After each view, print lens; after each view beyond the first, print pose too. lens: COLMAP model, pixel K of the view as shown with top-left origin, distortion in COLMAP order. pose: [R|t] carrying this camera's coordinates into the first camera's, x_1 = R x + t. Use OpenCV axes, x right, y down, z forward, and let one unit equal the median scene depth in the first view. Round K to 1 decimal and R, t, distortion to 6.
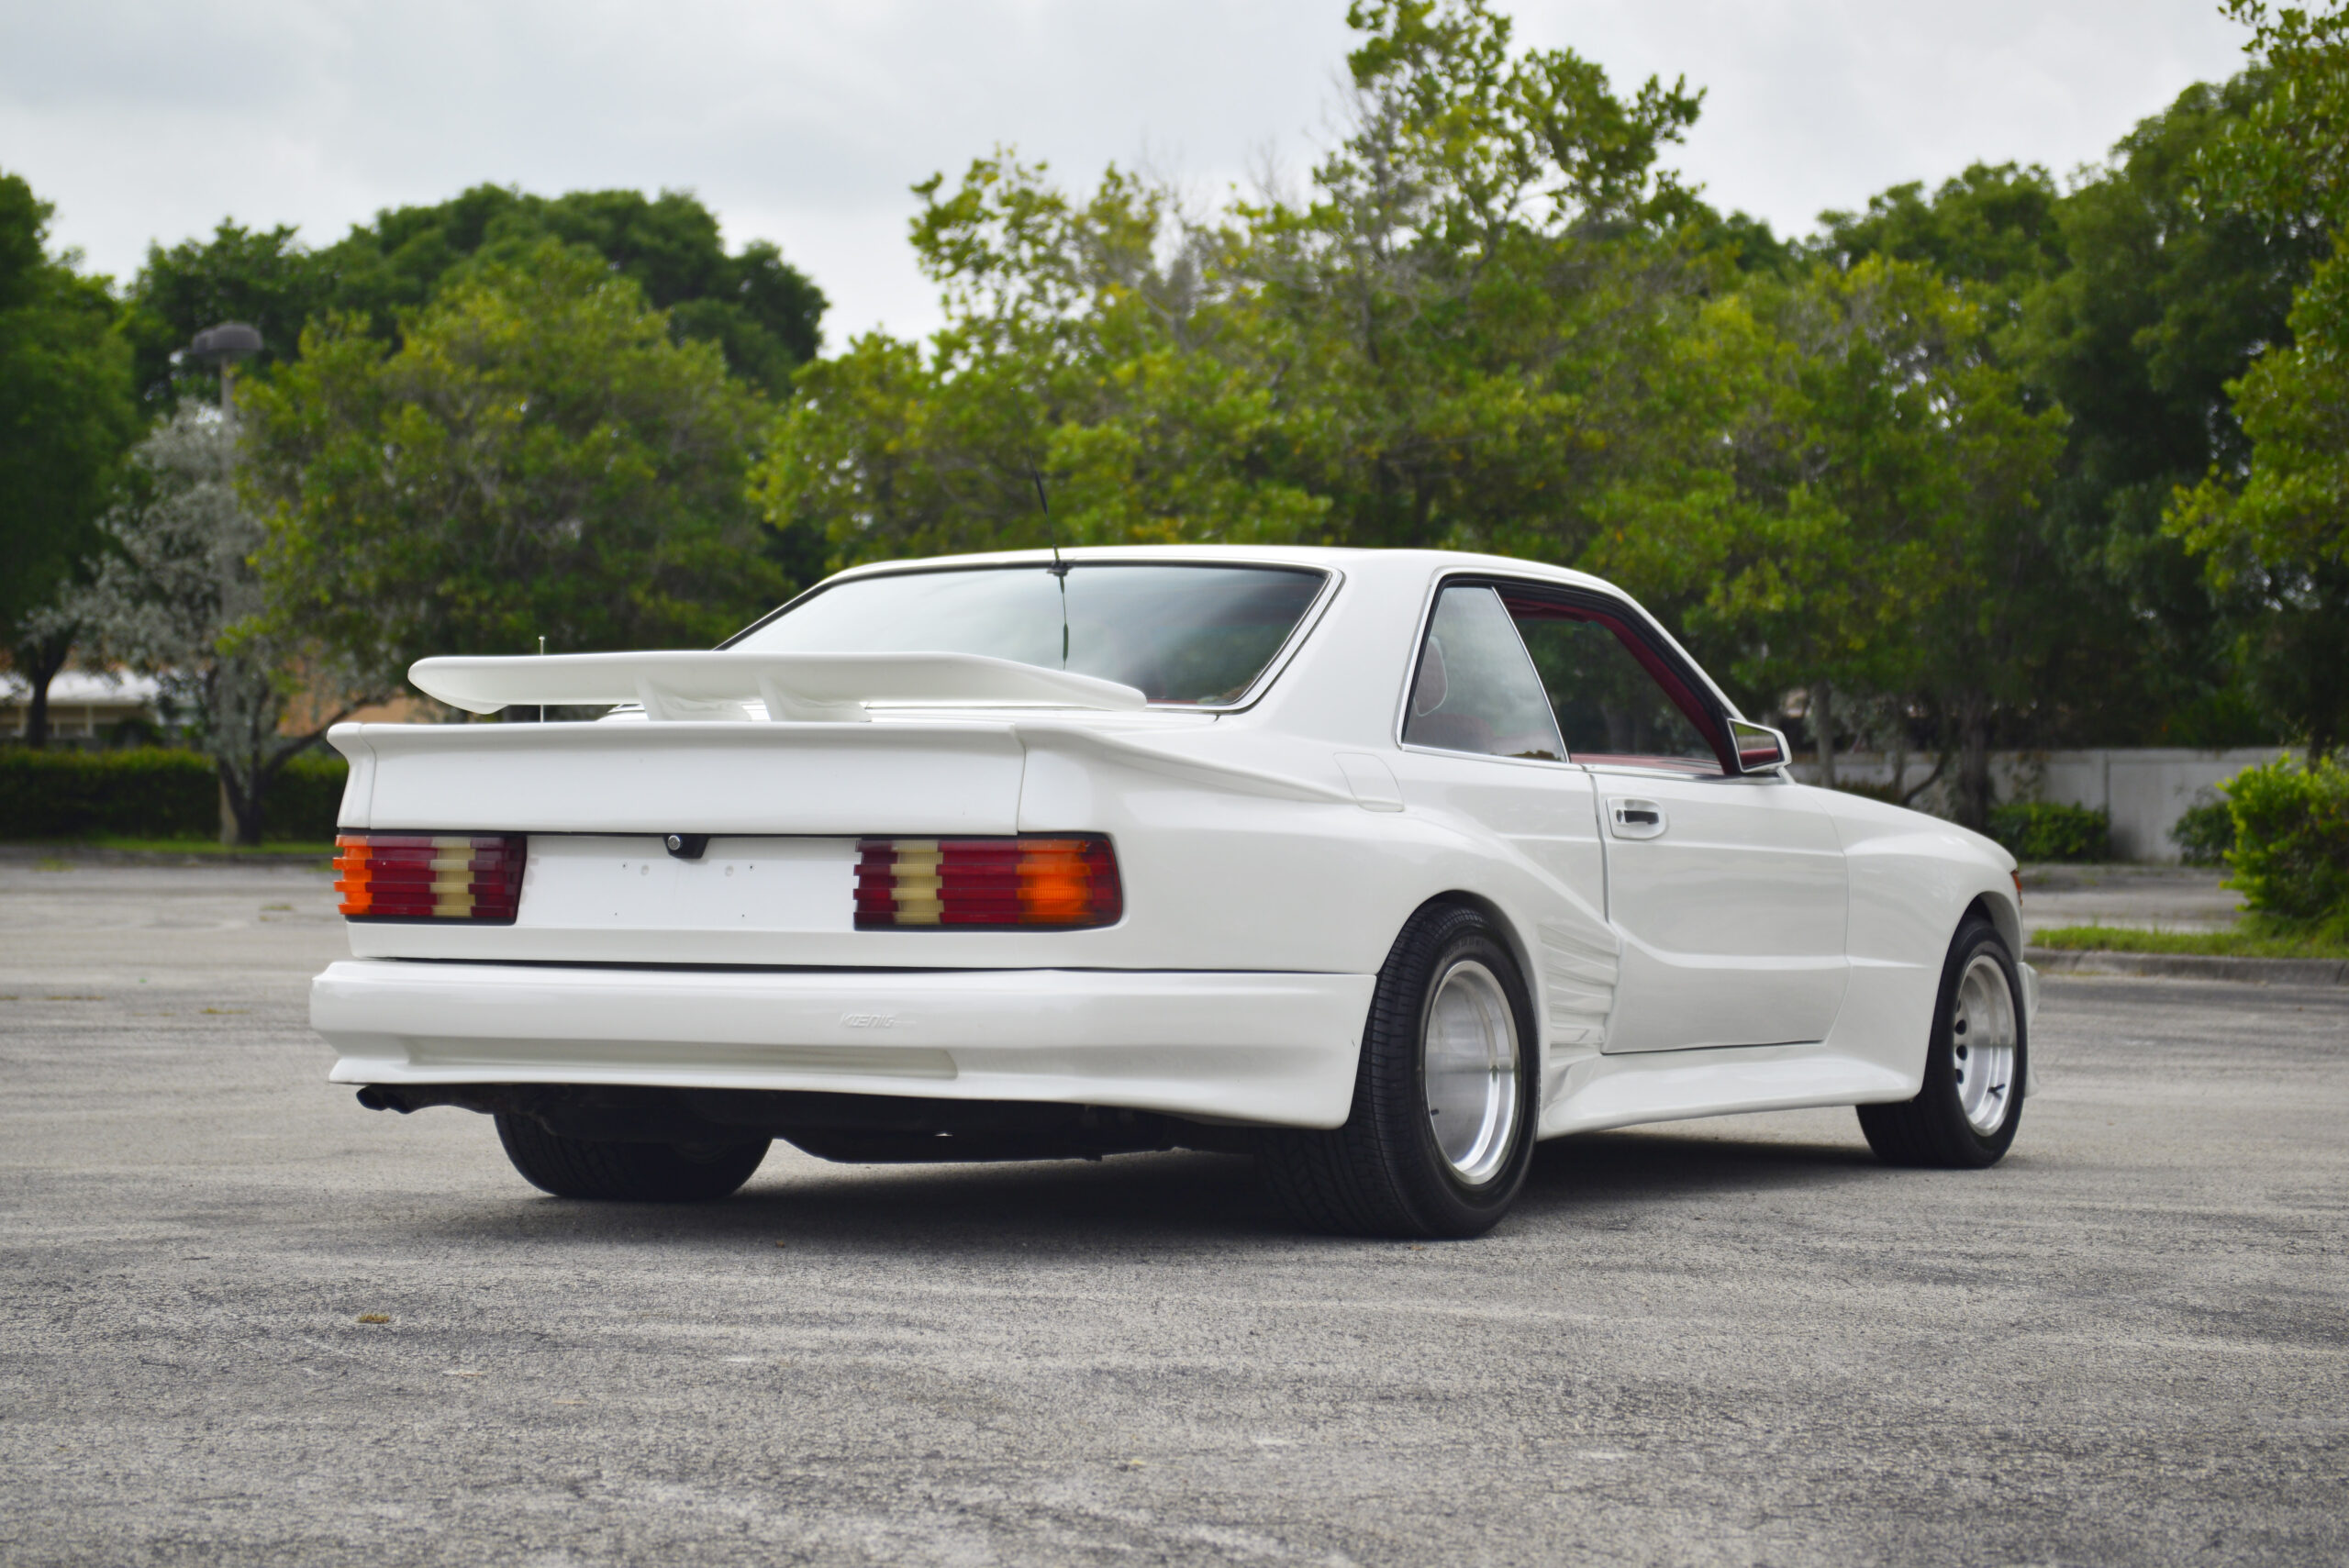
lens RADIAL K [[5351.3, 0, 1168.2], [0, 5351.3, 773.8], [0, 0, 1]] dist [0.432624, 0.000000]
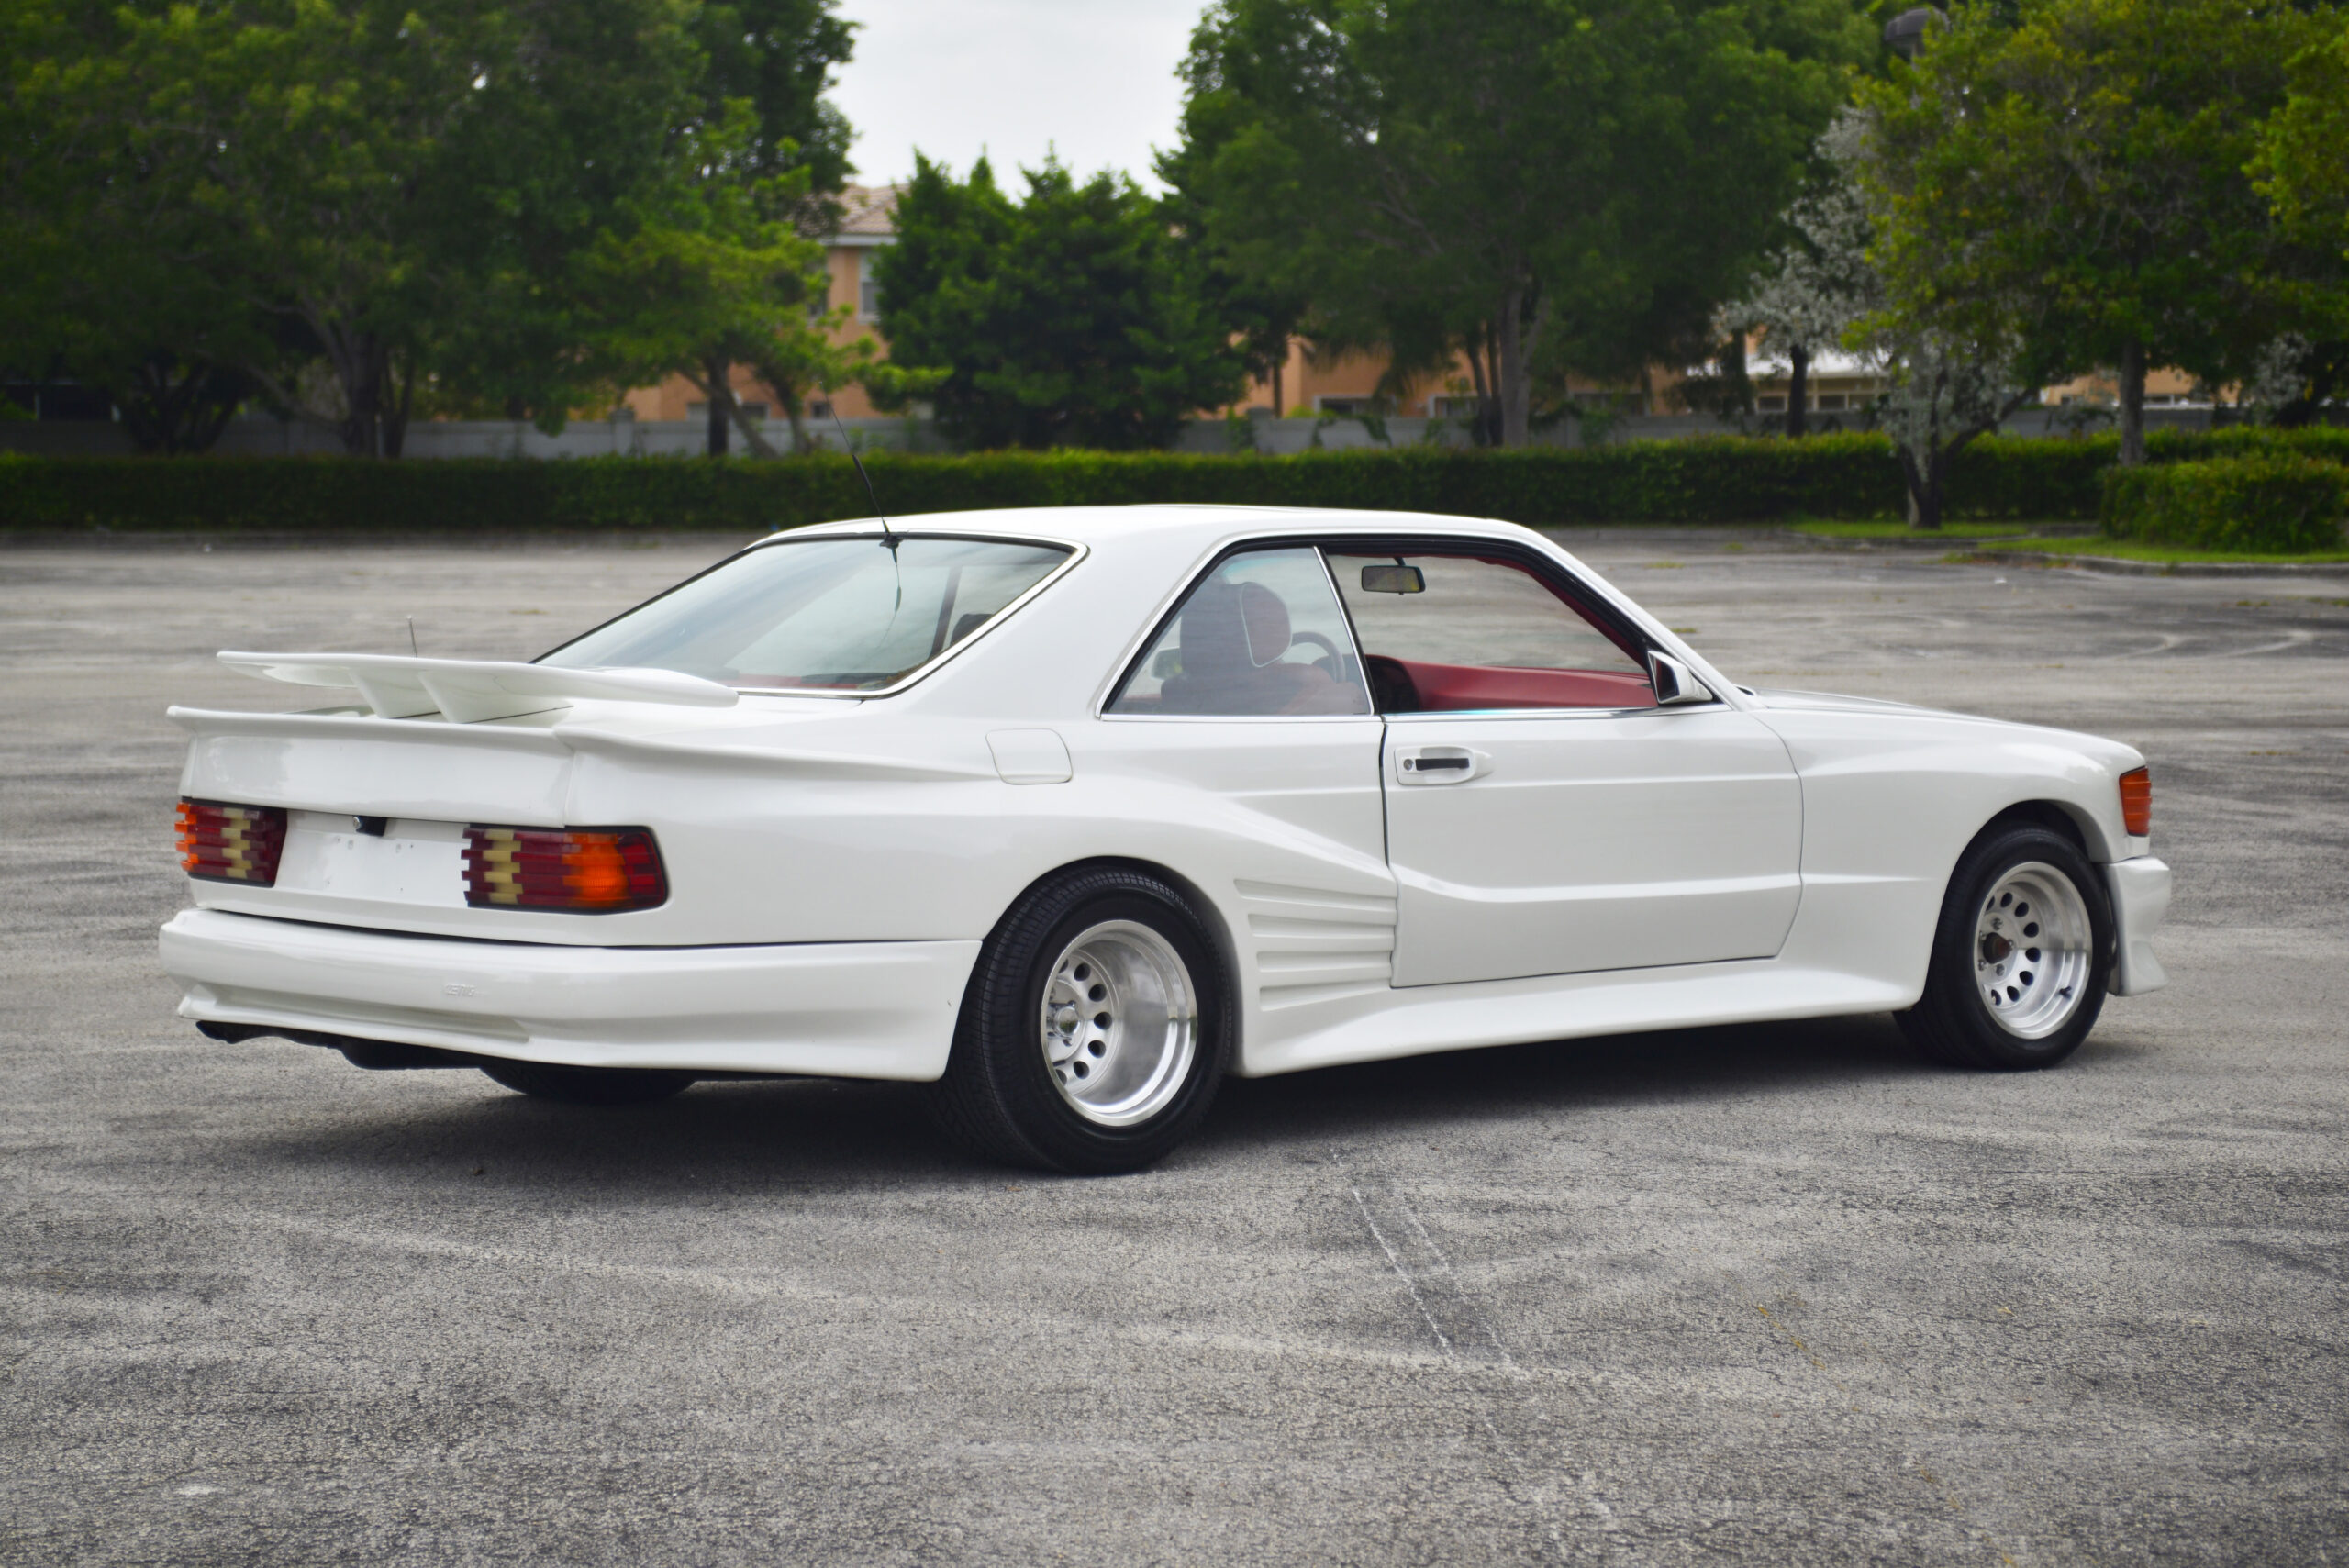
lens RADIAL K [[5351.3, 0, 1170.8], [0, 5351.3, 779.2], [0, 0, 1]] dist [0.432624, 0.000000]
pose [[0.936809, 0.004260, -0.349816, 0.363005], [0.019326, 0.997769, 0.063905, -0.051249], [0.349308, -0.066627, 0.934636, -0.006520]]
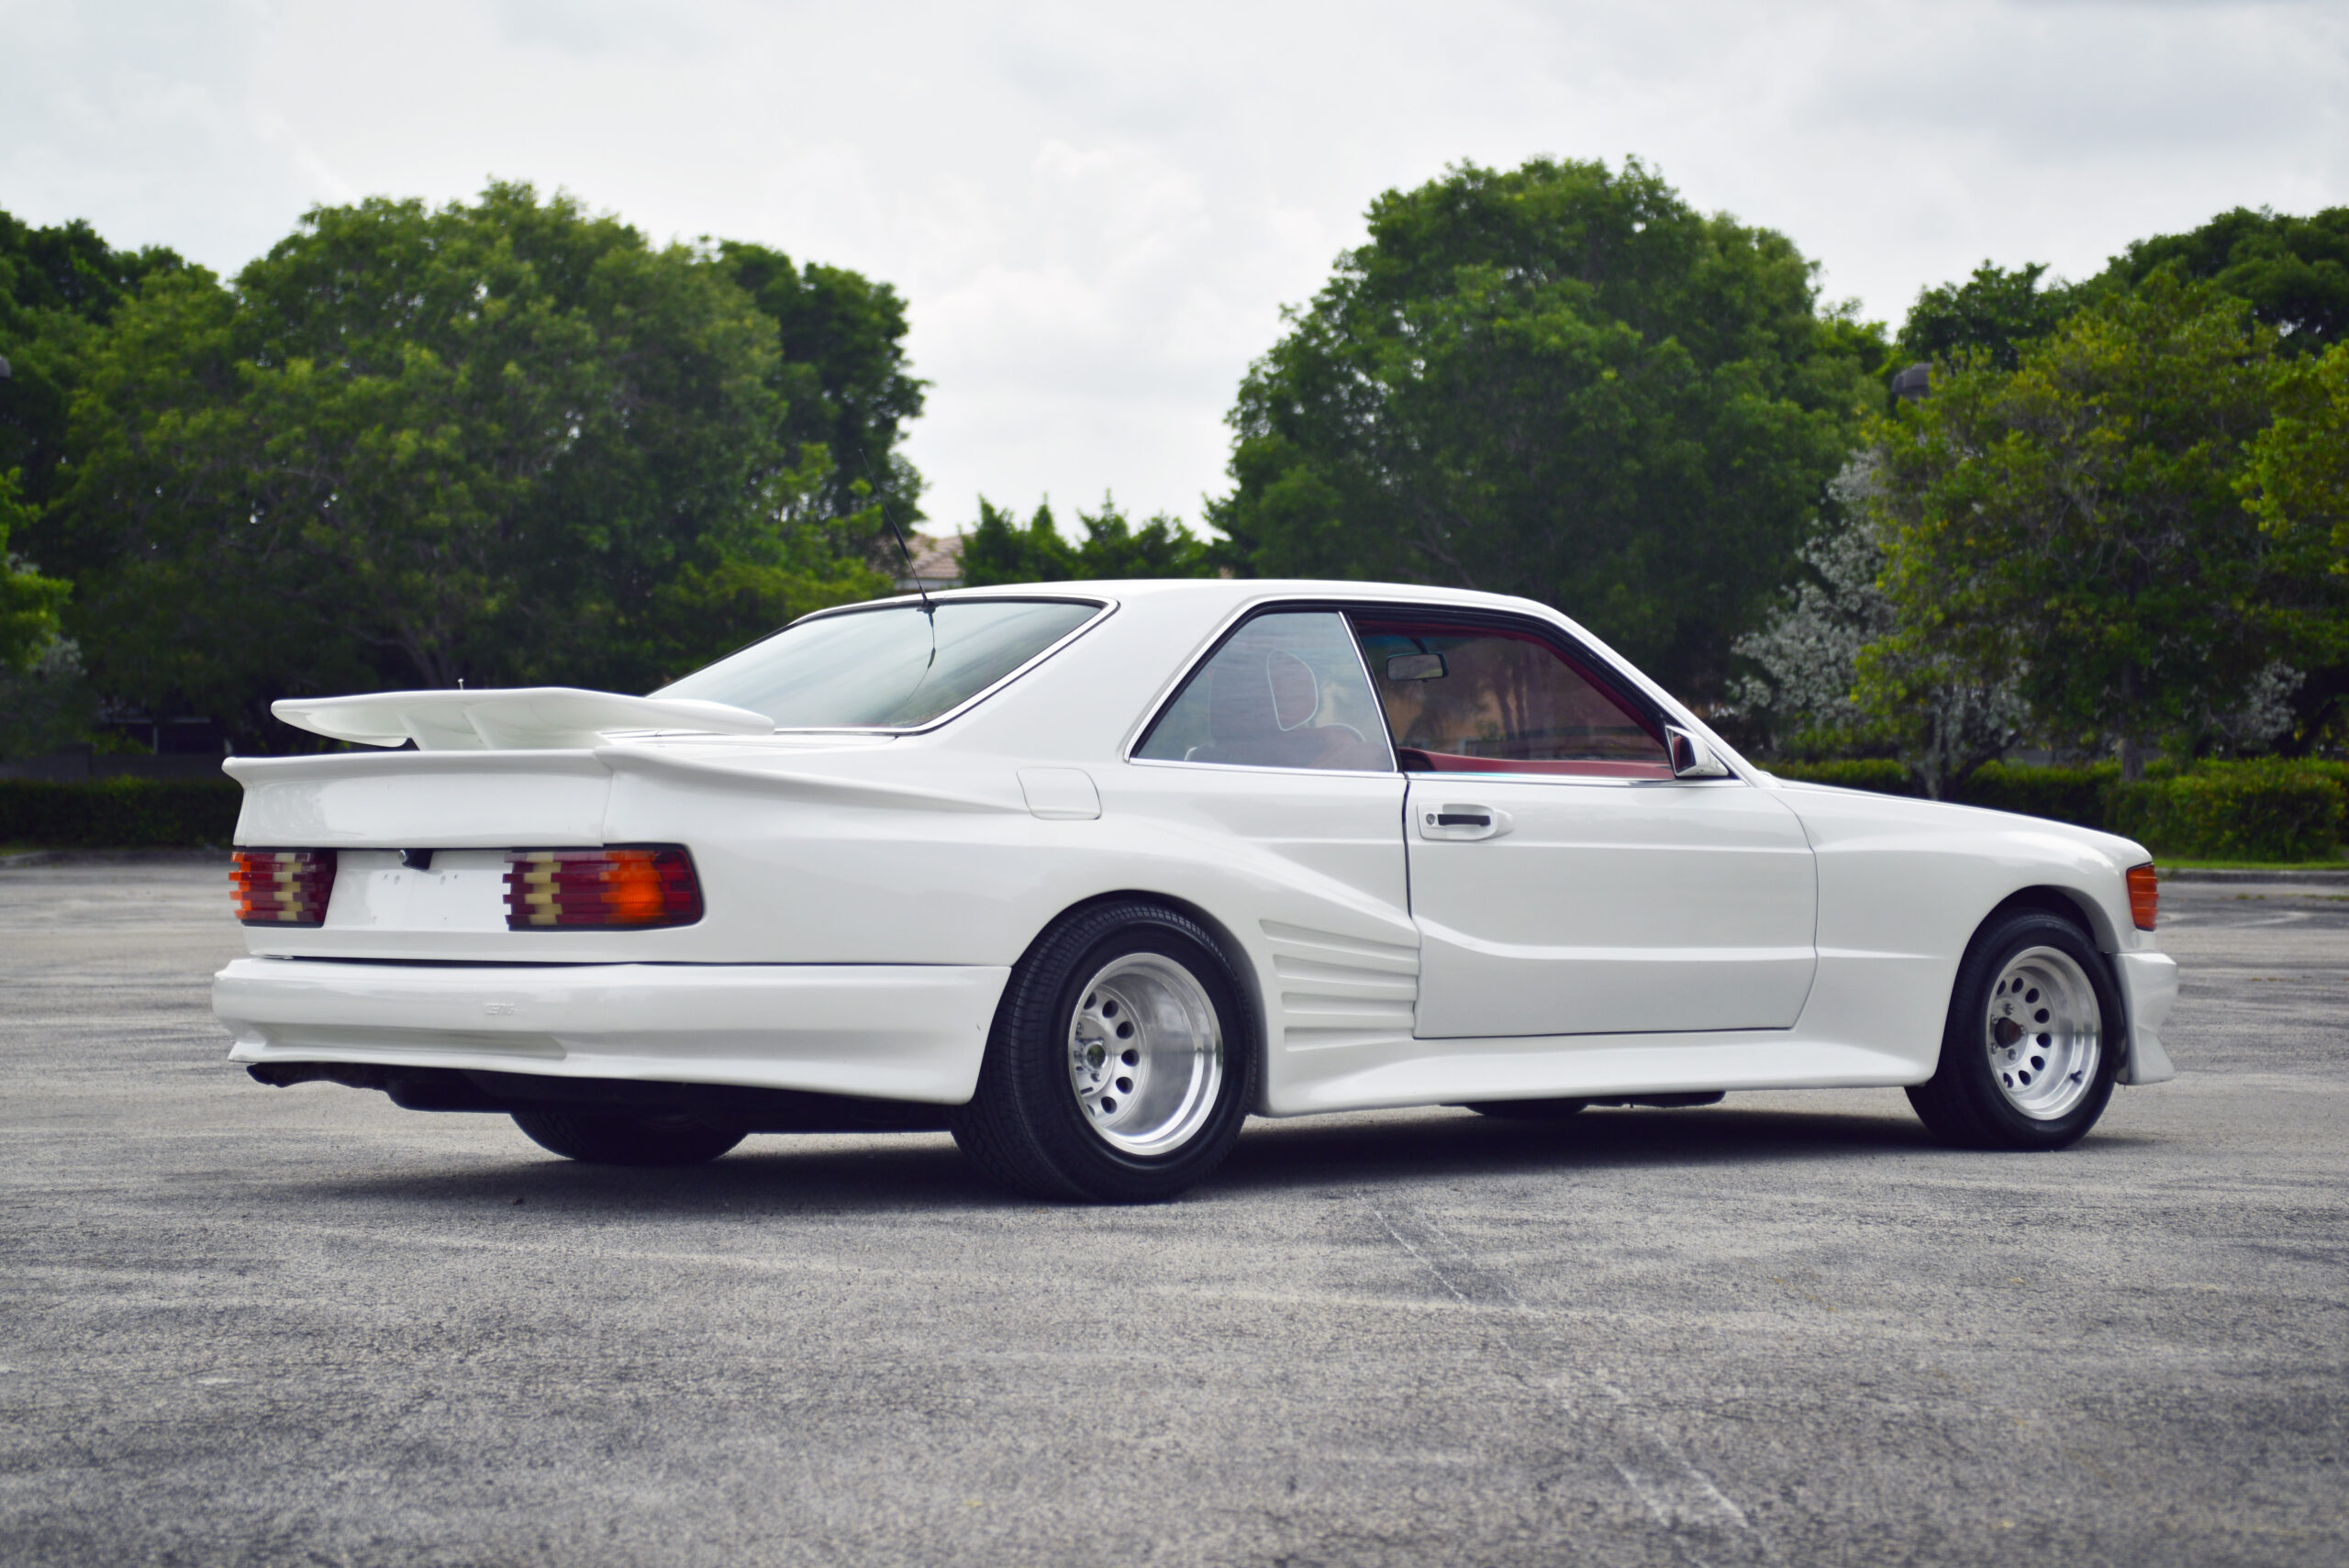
lens RADIAL K [[5072.9, 0, 1169.1], [0, 5072.9, 769.5], [0, 0, 1]] dist [0.360961, 0.000000]
pose [[0.933143, -0.017204, -0.359093, 0.357121], [0.016450, 0.999851, -0.005157, 0.001882], [0.359128, -0.001095, 0.933288, 0.018452]]
